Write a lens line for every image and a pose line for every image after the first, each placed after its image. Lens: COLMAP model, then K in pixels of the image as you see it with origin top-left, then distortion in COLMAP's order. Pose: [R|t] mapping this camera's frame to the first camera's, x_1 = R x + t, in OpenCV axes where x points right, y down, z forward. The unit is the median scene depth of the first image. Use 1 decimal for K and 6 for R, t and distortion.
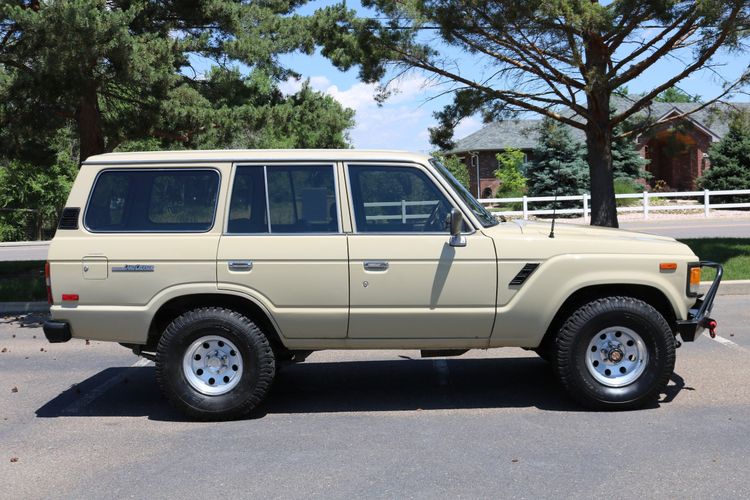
lens RADIAL K [[932.9, 0, 375.0], [0, 932.9, 250.0], [0, 0, 1]] dist [-0.152924, -0.003303]
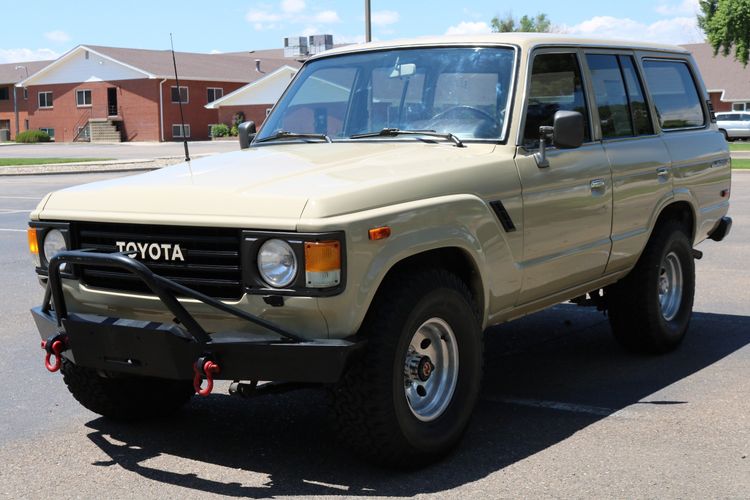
lens RADIAL K [[1150.7, 0, 375.0], [0, 1150.7, 221.3], [0, 0, 1]] dist [-0.088827, 0.103218]
pose [[-0.542265, 0.107779, -0.833266, 0.883217], [-0.013825, 0.990460, 0.137109, -0.097926], [0.840094, 0.085869, -0.535602, 1.624529]]
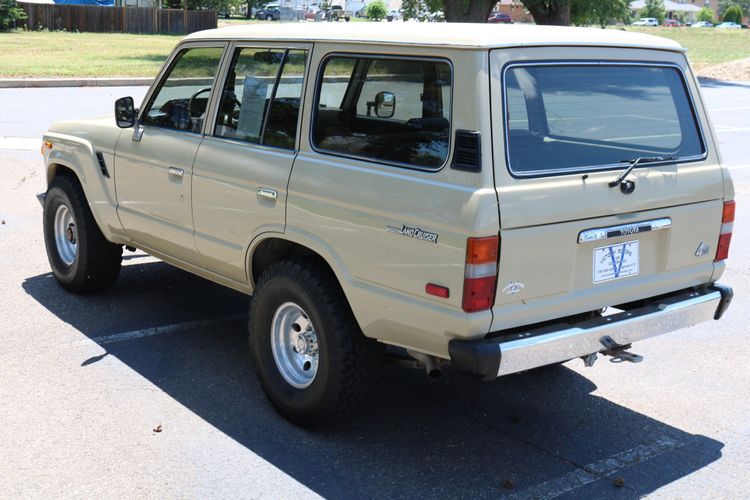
lens RADIAL K [[1053.7, 0, 375.0], [0, 1053.7, 250.0], [0, 0, 1]] dist [-0.032393, -0.011219]
pose [[-0.655527, -0.159564, 0.738122, -0.774486], [0.026077, 0.972057, 0.233293, -0.141147], [-0.754721, 0.172178, -0.633049, 1.726341]]
